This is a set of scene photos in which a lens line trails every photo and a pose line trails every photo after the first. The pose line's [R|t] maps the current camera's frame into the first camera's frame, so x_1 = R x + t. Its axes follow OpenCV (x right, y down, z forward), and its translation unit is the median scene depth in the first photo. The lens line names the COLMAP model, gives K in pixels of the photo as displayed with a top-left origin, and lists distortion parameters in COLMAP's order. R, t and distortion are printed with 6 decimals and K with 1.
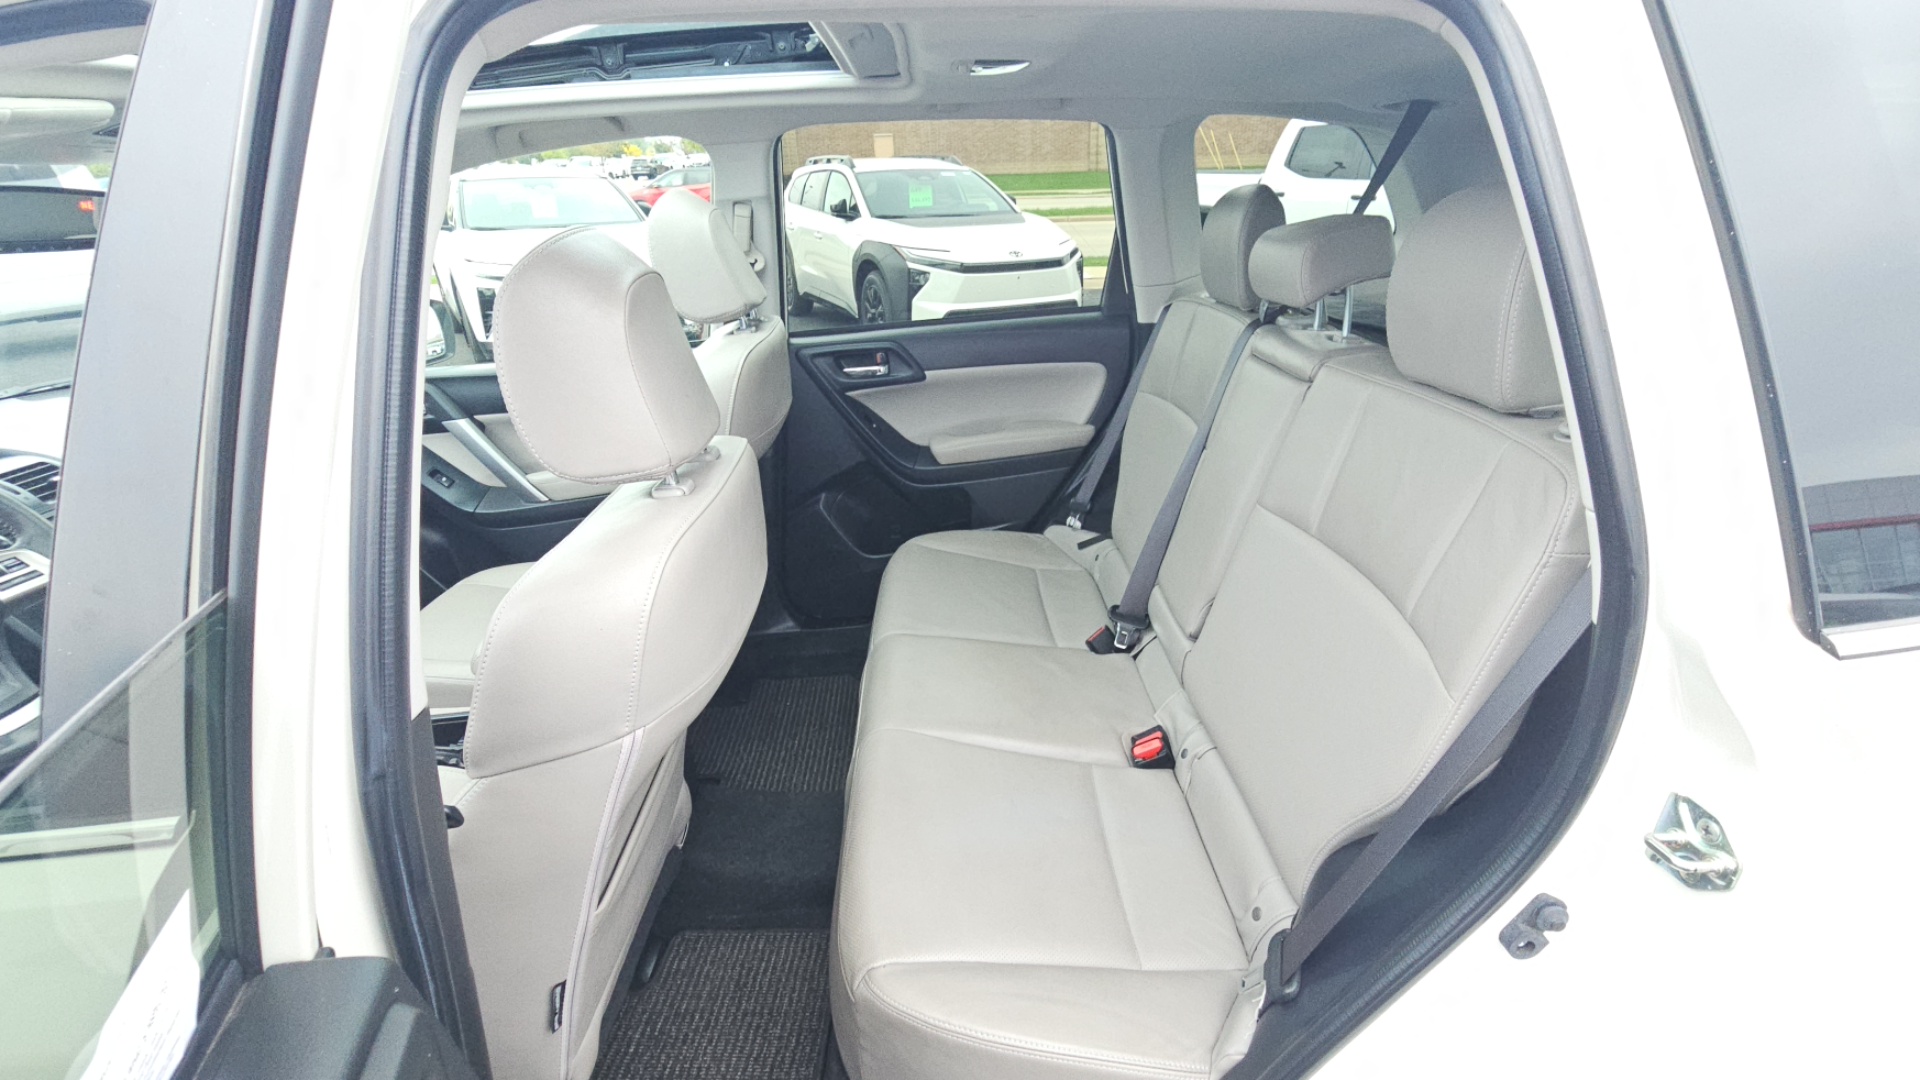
lens RADIAL K [[858.8, 0, 977.5], [0, 858.8, 548.7], [0, 0, 1]] dist [0.006652, -0.005976]
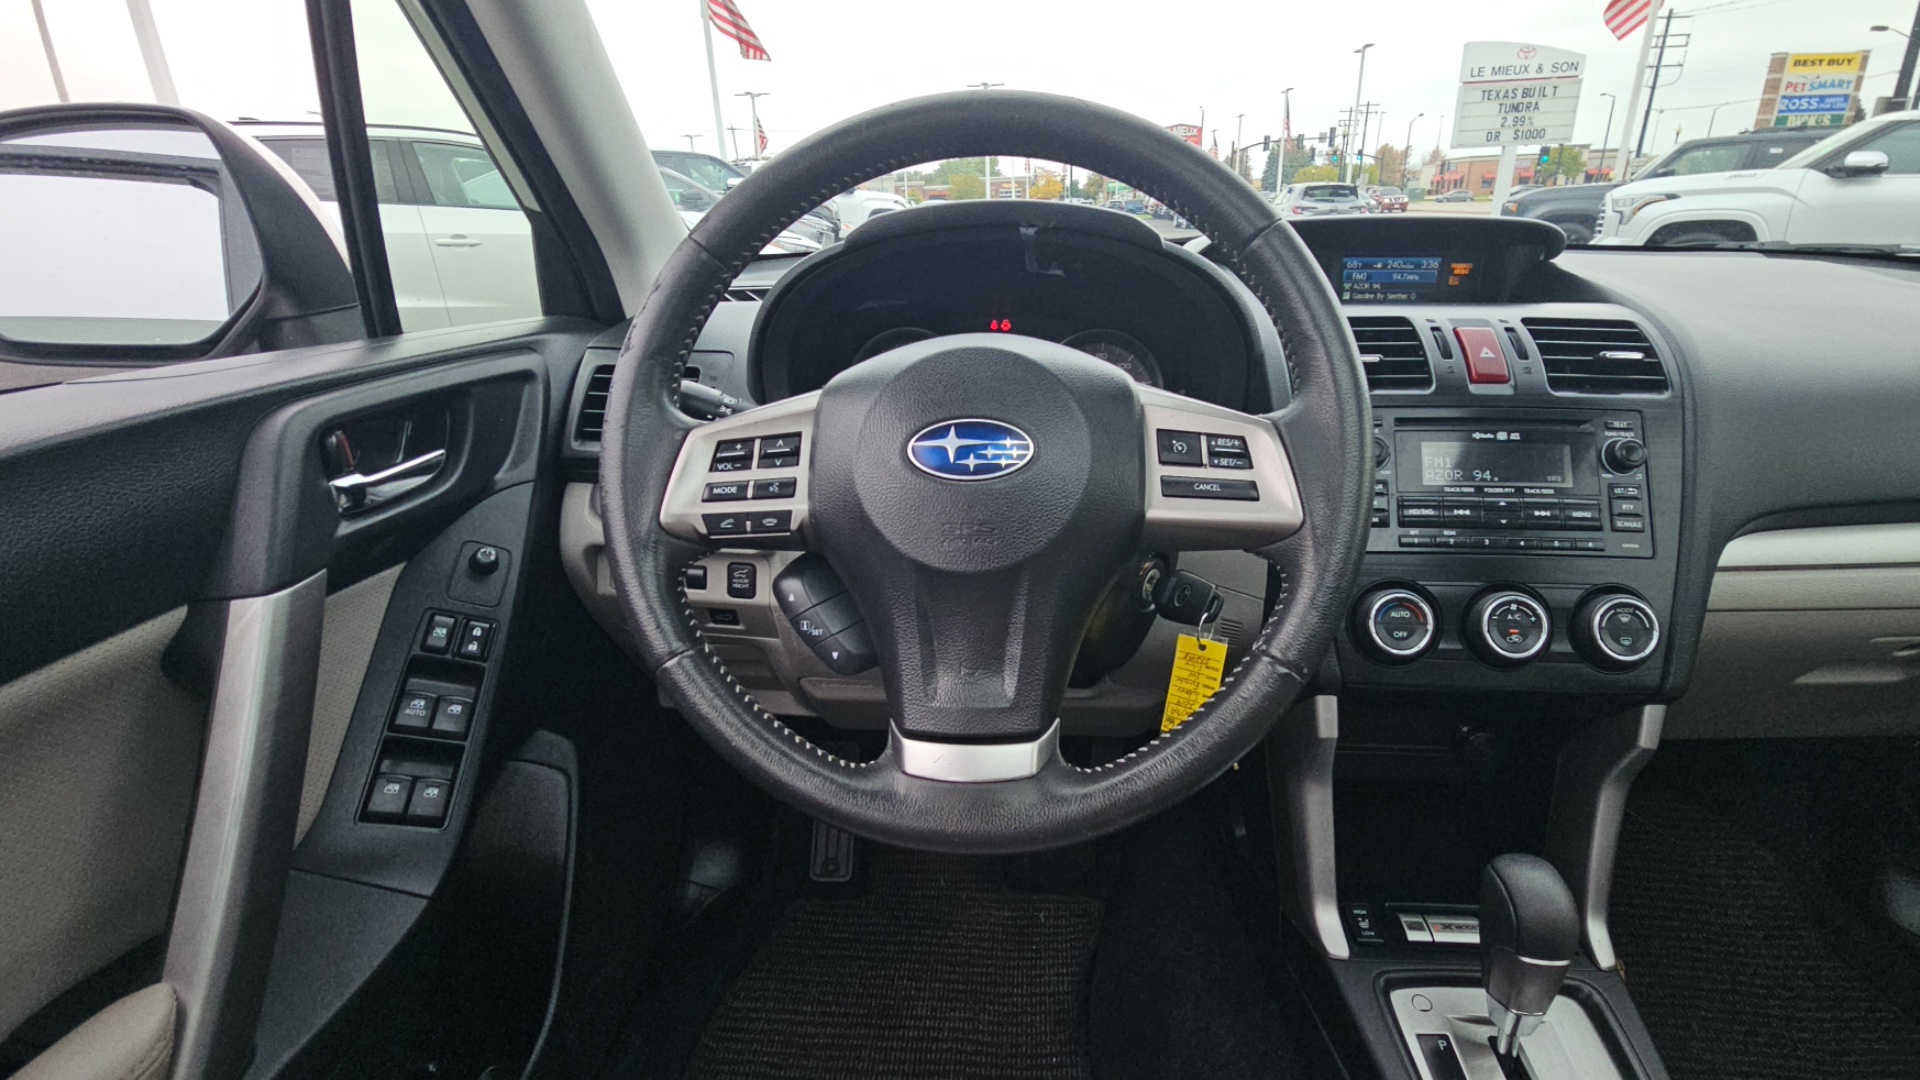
lens RADIAL K [[858.8, 0, 981.1], [0, 858.8, 551.1], [0, 0, 1]] dist [0.006652, -0.005976]
pose [[-0.103325, 0.400175, -0.910595, -0.355110], [-0.385915, 0.827649, 0.407513, -0.032263], [0.916730, 0.393519, 0.068917, 0.437318]]
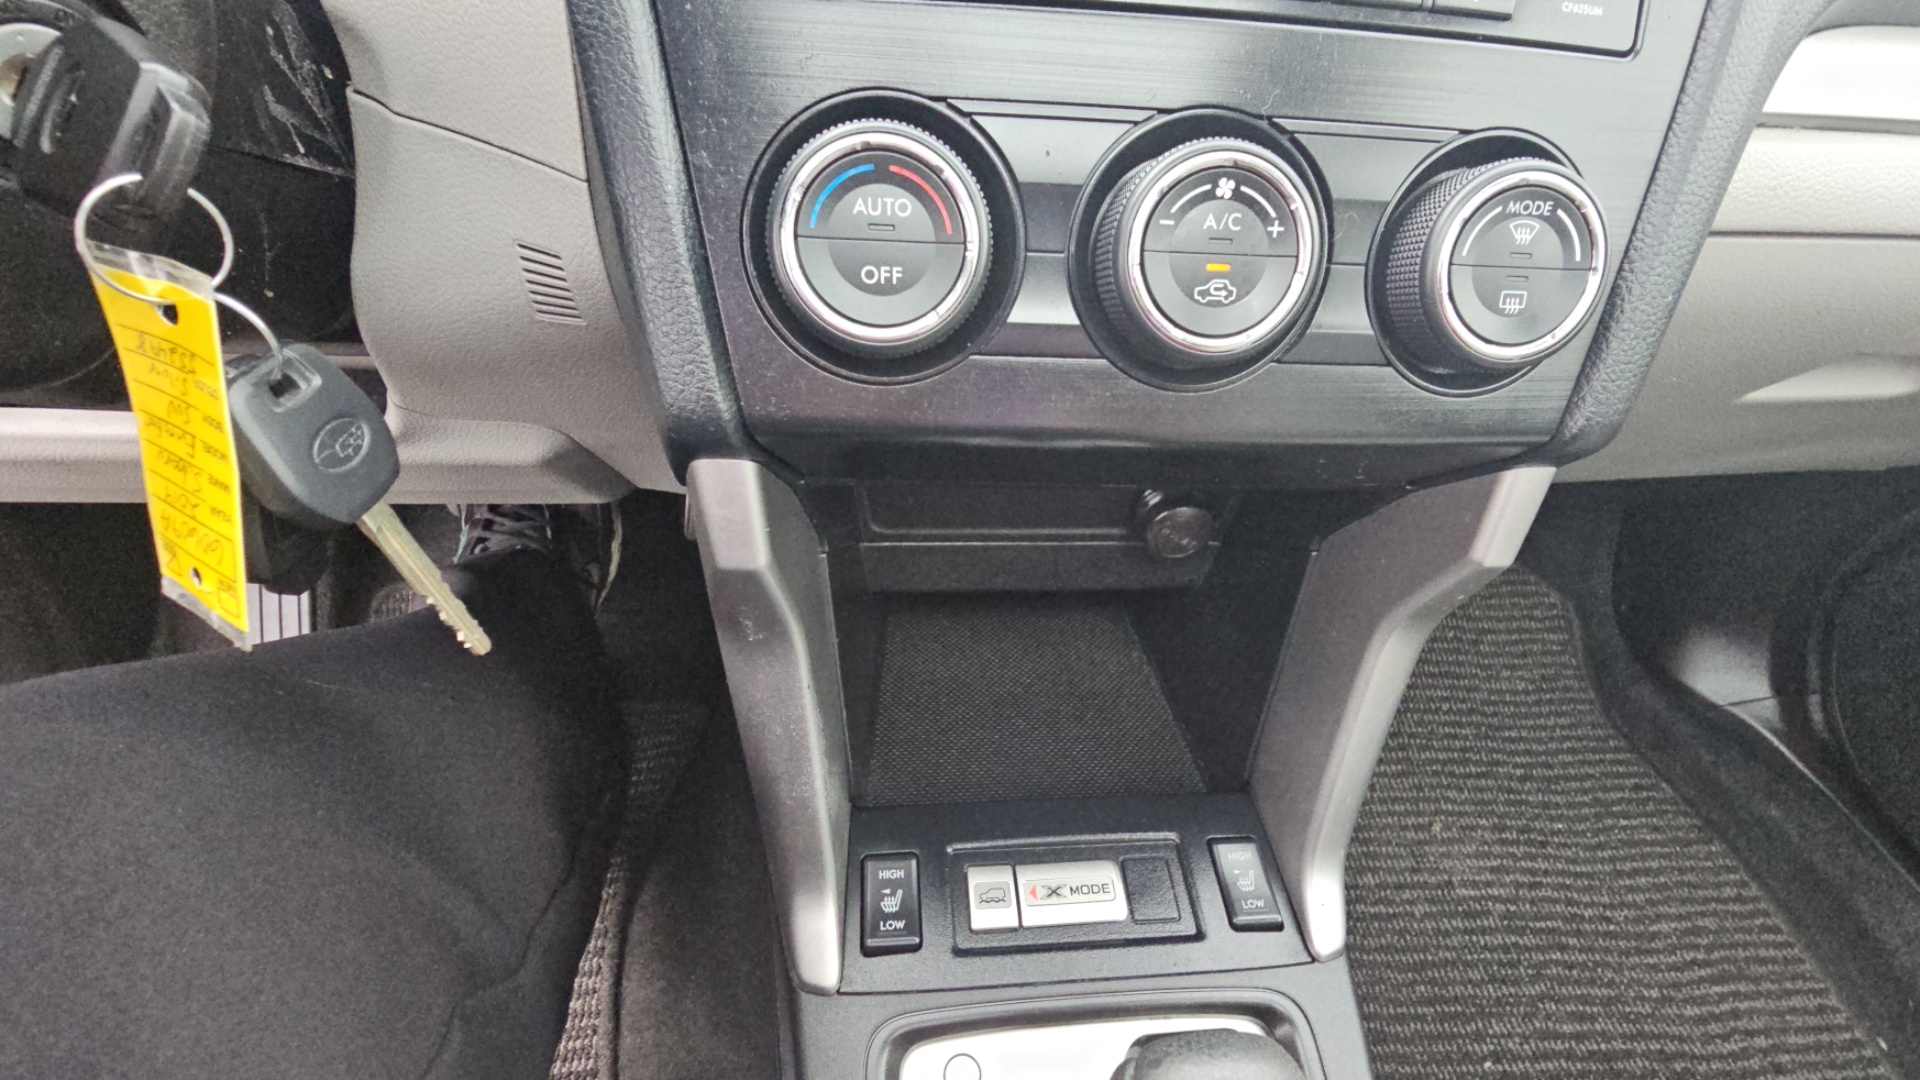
lens RADIAL K [[858.8, 0, 984.1], [0, 858.8, 547.5], [0, 0, 1]] dist [0.006652, -0.005976]
pose [[0.043083, 0.688020, -0.724411, -0.533543], [-0.467247, 0.654776, 0.594095, 0.013659], [0.883076, 0.312883, 0.349686, 0.582991]]
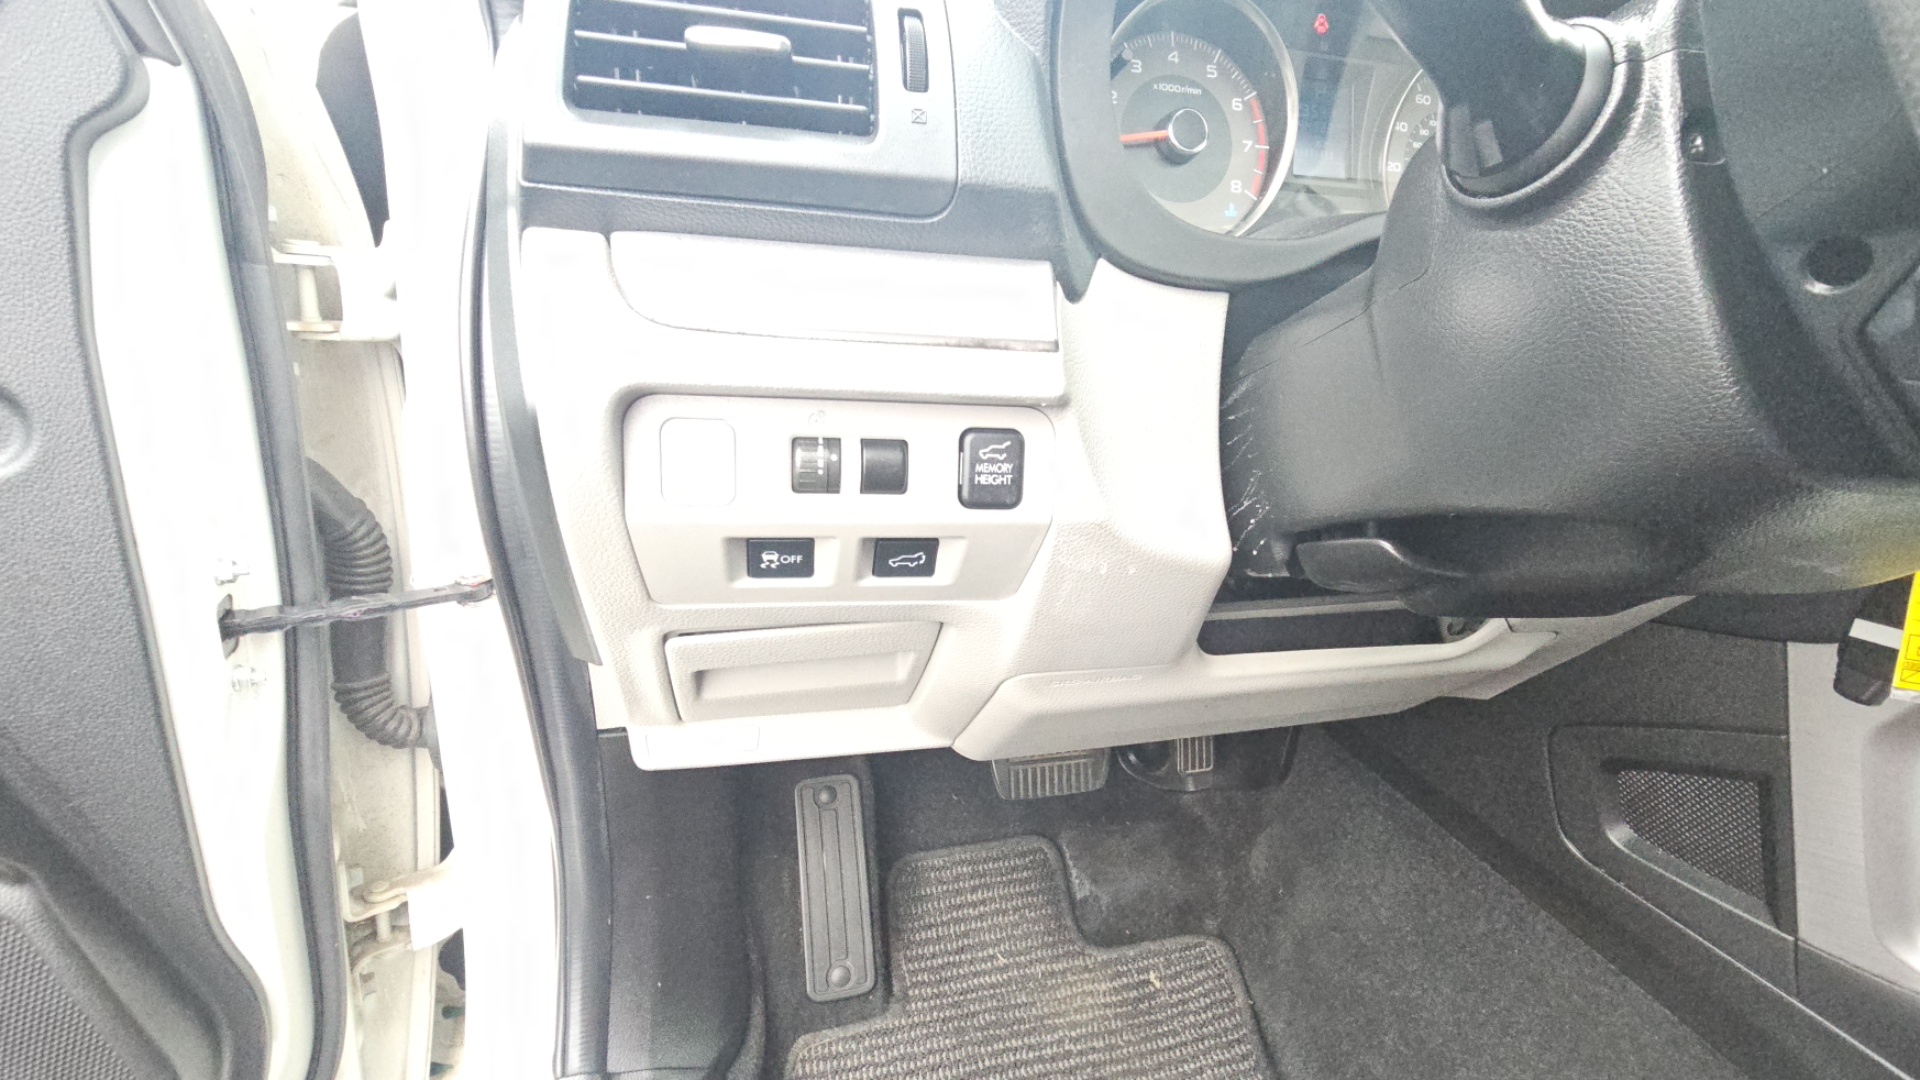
lens RADIAL K [[858.8, 0, 976.7], [0, 858.8, 550.5], [0, 0, 1]] dist [0.006652, -0.005976]
pose [[0.227816, 0.415063, -0.880808, -0.512834], [-0.453172, 0.845850, 0.281379, 0.124751], [0.861821, 0.335055, 0.380793, 0.322245]]
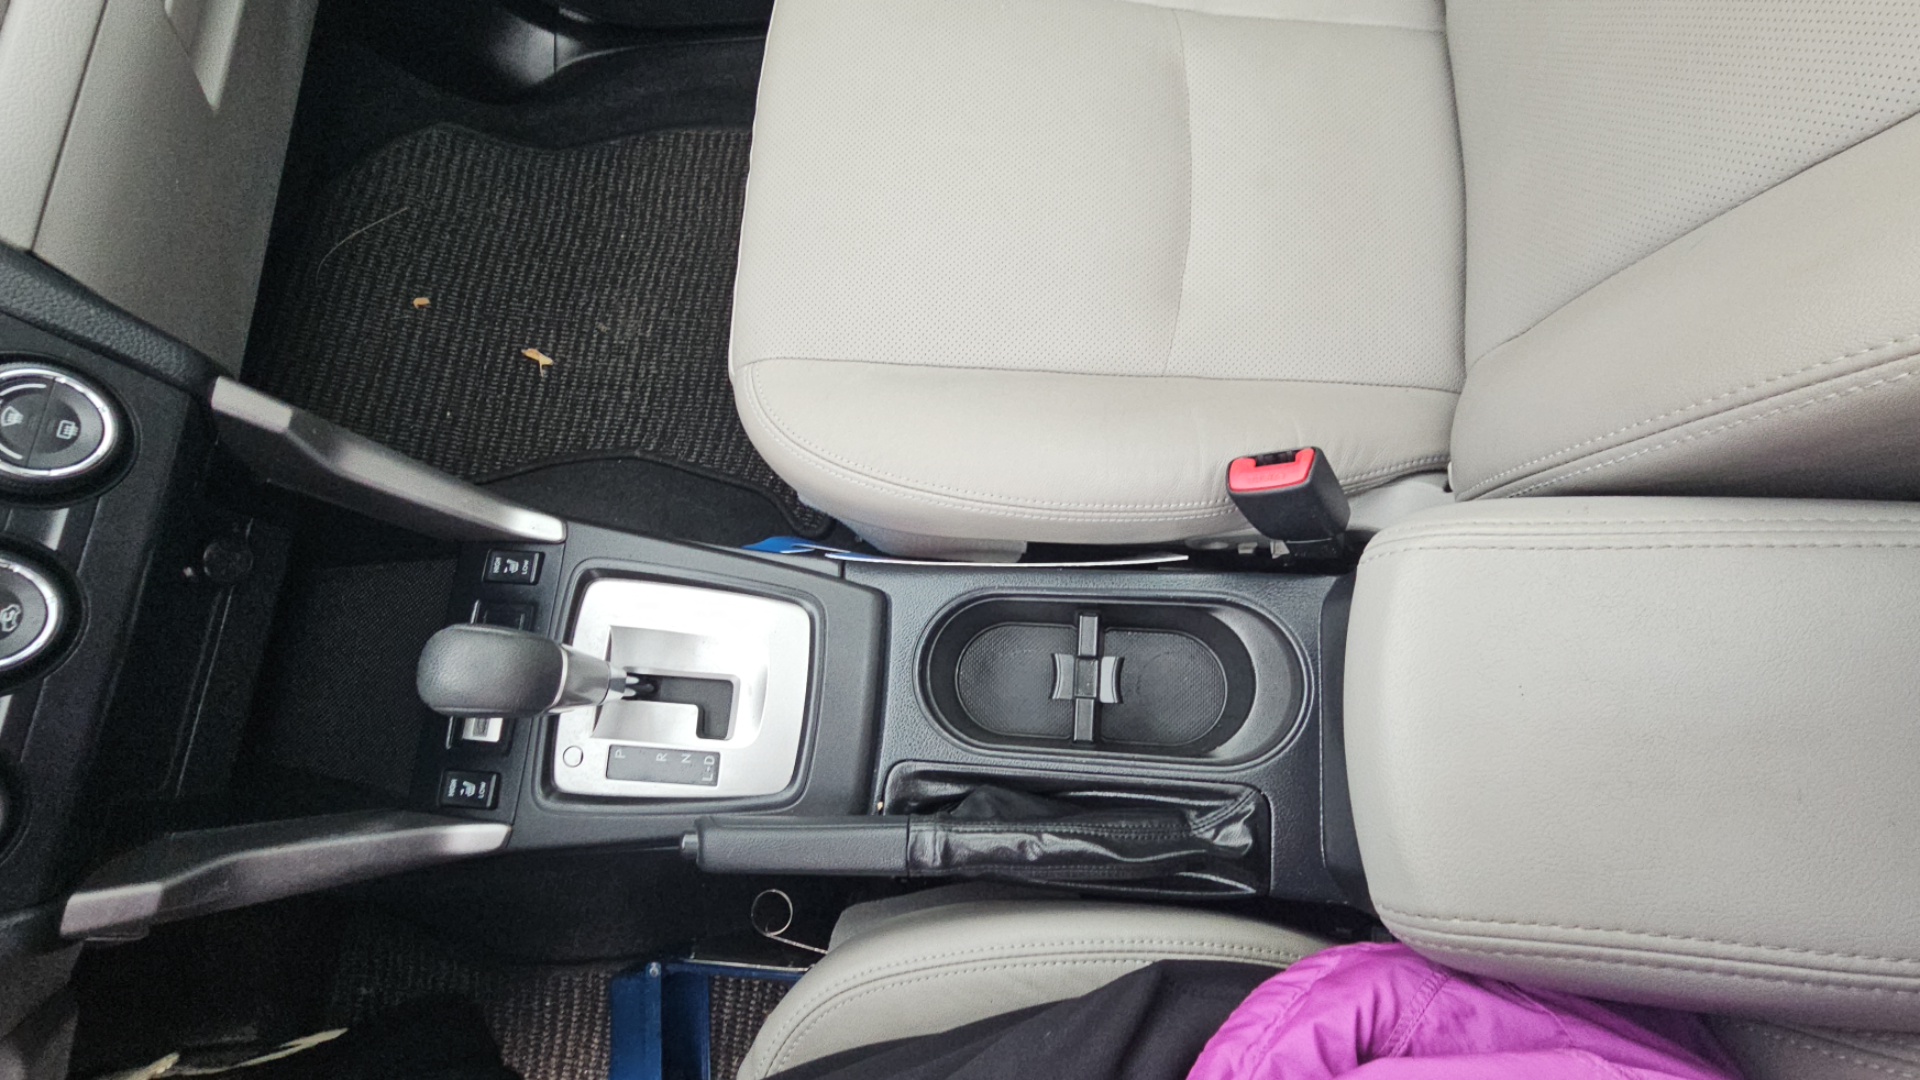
lens RADIAL K [[858.8, 0, 976.2], [0, 858.8, 541.8], [0, 0, 1]] dist [0.006652, -0.005976]
pose [[0.985570, 0.096728, -0.138911, -0.426961], [0.056017, 0.588027, 0.806899, -0.084017], [0.159733, -0.803037, 0.574123, 0.579267]]
